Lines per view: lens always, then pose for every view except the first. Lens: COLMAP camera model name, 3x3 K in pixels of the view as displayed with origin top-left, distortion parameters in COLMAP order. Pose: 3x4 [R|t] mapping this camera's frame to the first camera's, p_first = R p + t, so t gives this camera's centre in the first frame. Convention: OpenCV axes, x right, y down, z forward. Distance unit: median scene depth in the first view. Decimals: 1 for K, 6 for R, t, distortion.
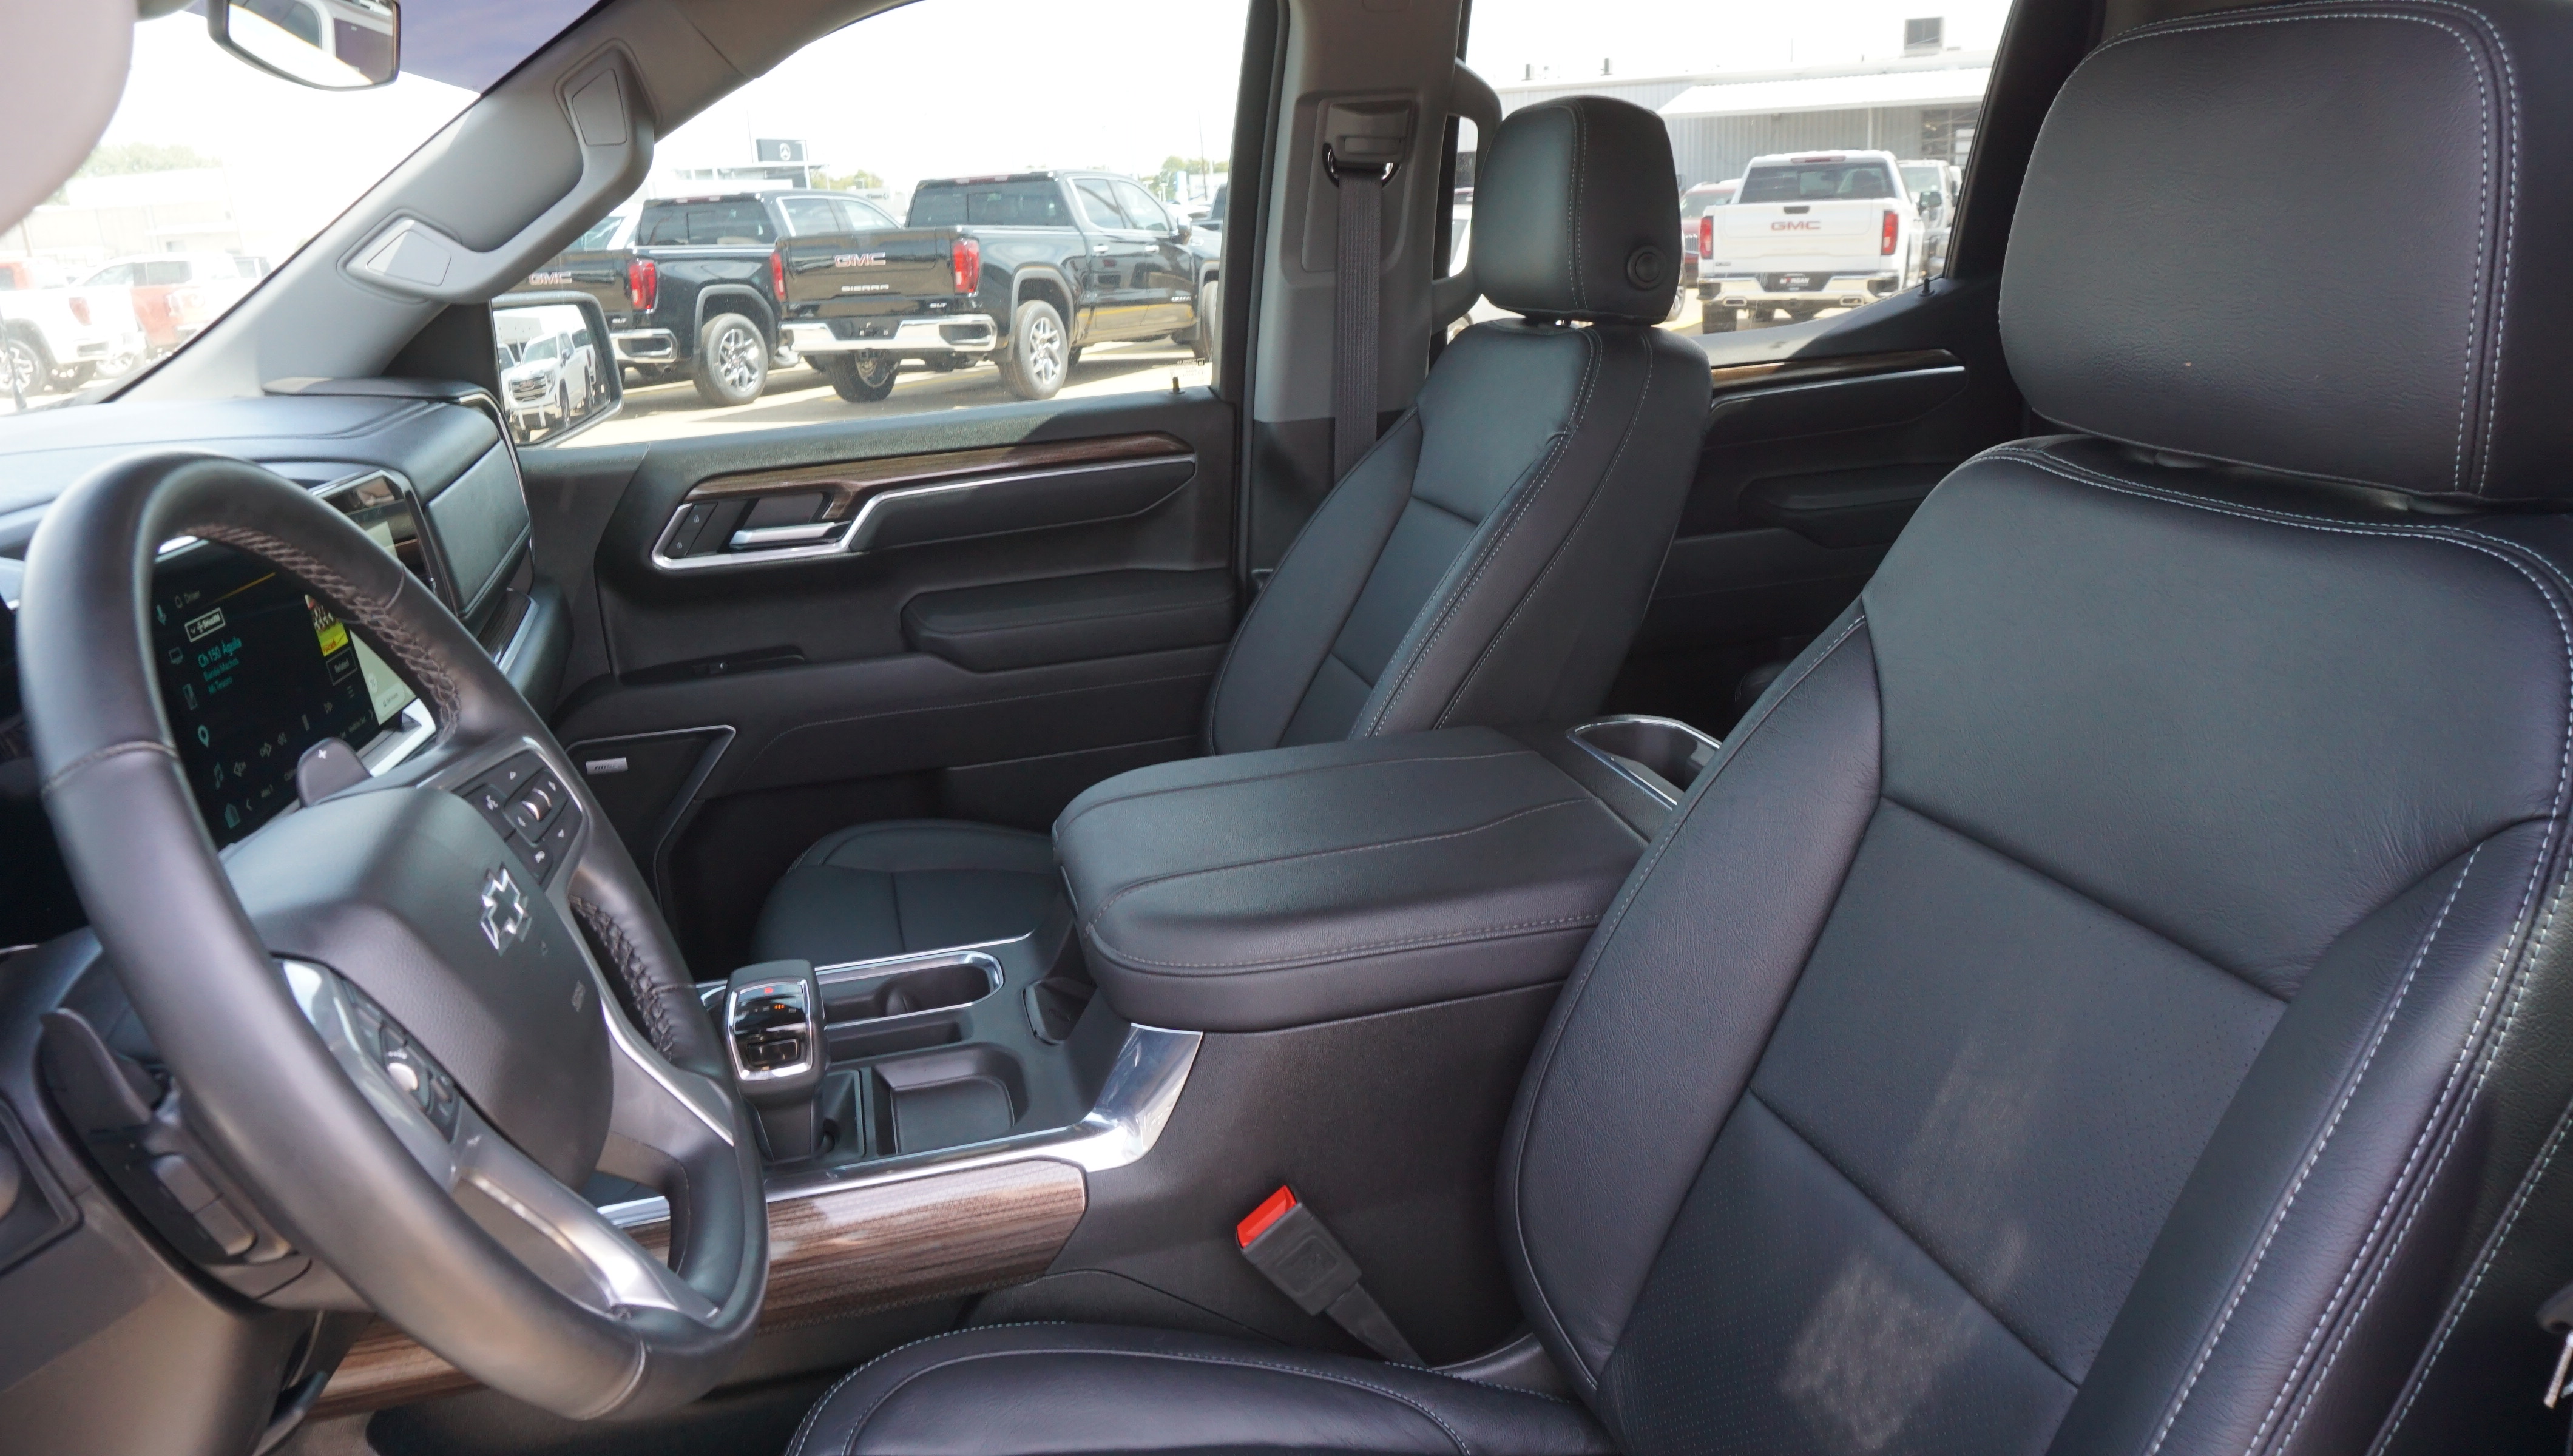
lens RADIAL K [[1721.8, 0, 1297.4], [0, 1721.8, 739.4], [0, 0, 1]] dist [-0.049199, 0.038802]
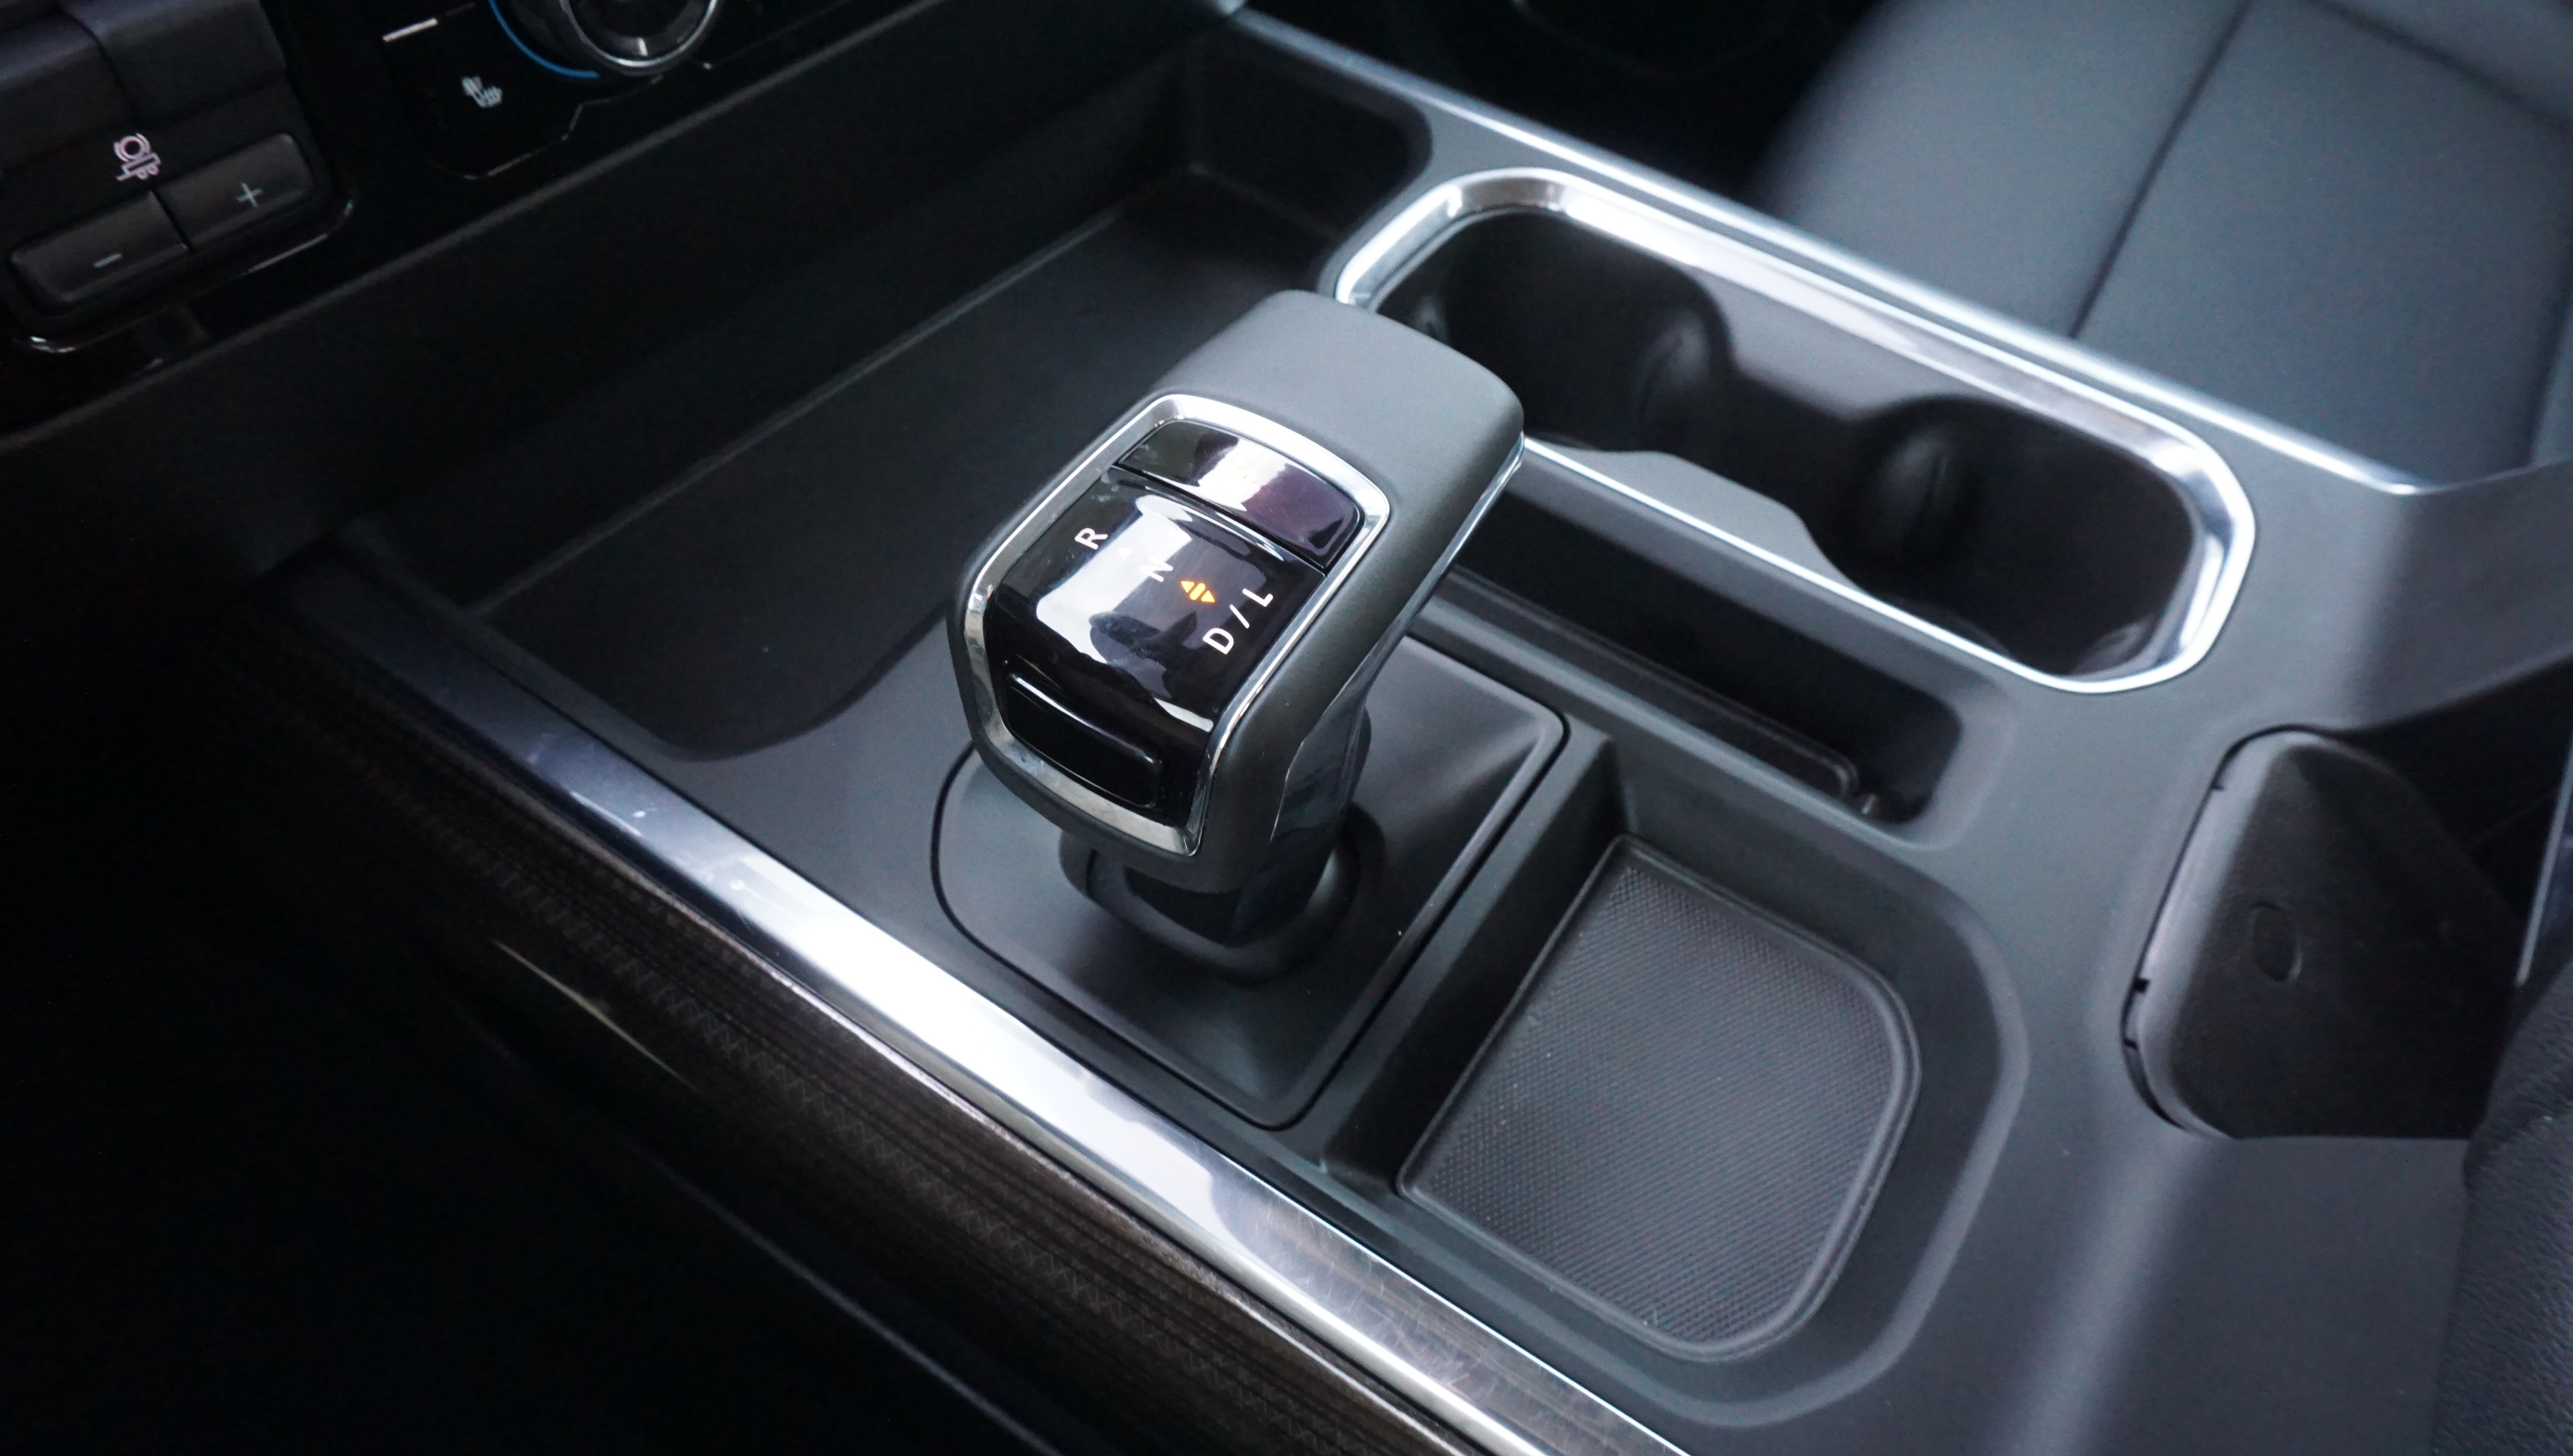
lens RADIAL K [[1748.5, 0, 1277.7], [0, 1748.5, 718.9], [0, 0, 1]] dist [-0.037023, 0.031988]
pose [[0.651351, 0.638119, -0.410545, -0.124515], [-0.289638, 0.709186, 0.642779, 0.002528], [0.701322, -0.299765, 0.646752, 0.594963]]
